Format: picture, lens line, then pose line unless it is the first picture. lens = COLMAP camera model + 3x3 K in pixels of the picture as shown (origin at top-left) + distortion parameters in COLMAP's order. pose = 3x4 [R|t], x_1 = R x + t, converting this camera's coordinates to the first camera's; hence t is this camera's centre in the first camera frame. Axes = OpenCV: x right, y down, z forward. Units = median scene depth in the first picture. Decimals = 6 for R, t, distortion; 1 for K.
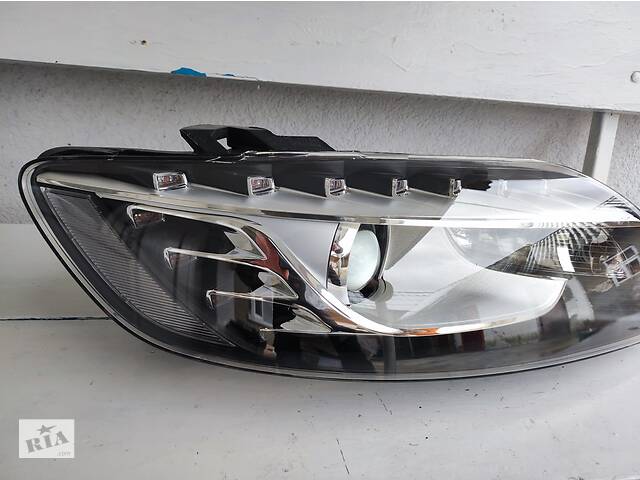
lens RADIAL K [[482.6, 0, 315.4], [0, 482.6, 237.5], [0, 0, 1]] dist [0.005557, -0.005652]
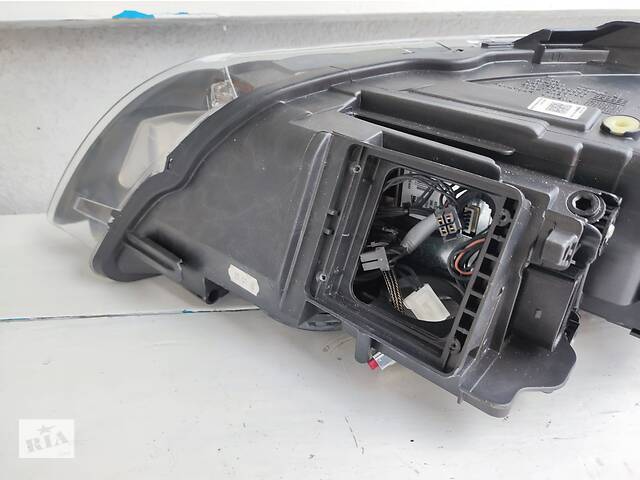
lens RADIAL K [[482.6, 0, 314.7], [0, 482.6, 242.1], [0, 0, 1]] dist [0.005557, -0.005652]
pose [[0.988923, -0.059765, -0.135866, 0.113887], [0.061676, 0.998047, 0.009890, 0.044178], [0.135010, -0.018160, 0.990678, 0.207030]]
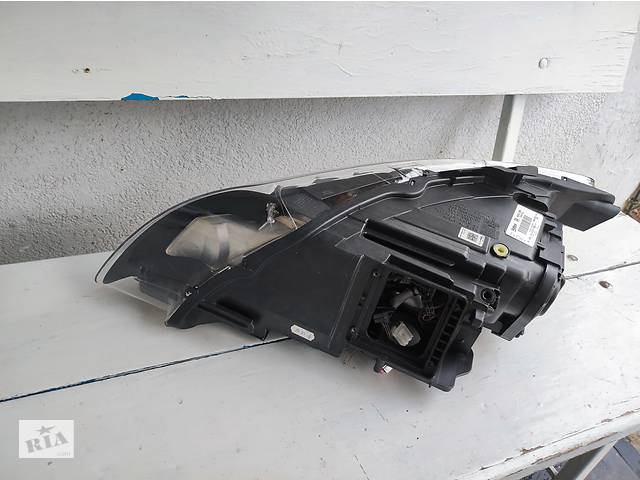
lens RADIAL K [[482.6, 0, 319.2], [0, 482.6, 238.3], [0, 0, 1]] dist [0.005557, -0.005652]
pose [[0.972172, -0.117000, 0.202959, -0.128503], [0.069541, 0.971432, 0.226901, -0.236070], [-0.223708, -0.206473, 0.952535, -0.049449]]
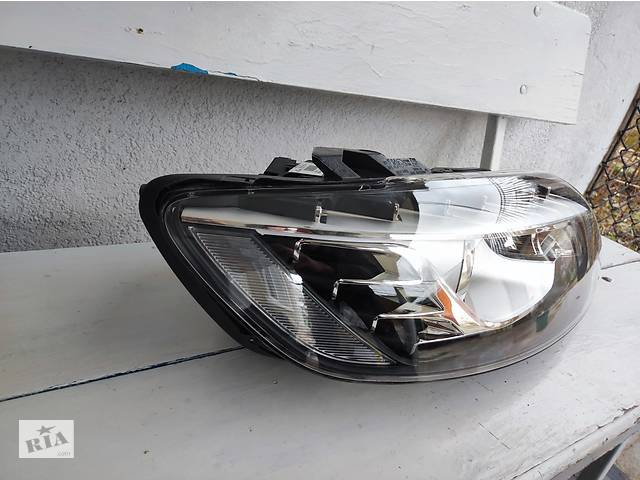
lens RADIAL K [[482.6, 0, 319.4], [0, 482.6, 238.5], [0, 0, 1]] dist [0.005557, -0.005652]
pose [[0.903120, -0.084263, 0.421038, -0.402833], [0.054496, 0.995120, 0.082261, -0.079563], [-0.425915, -0.051347, 0.903305, 0.063228]]
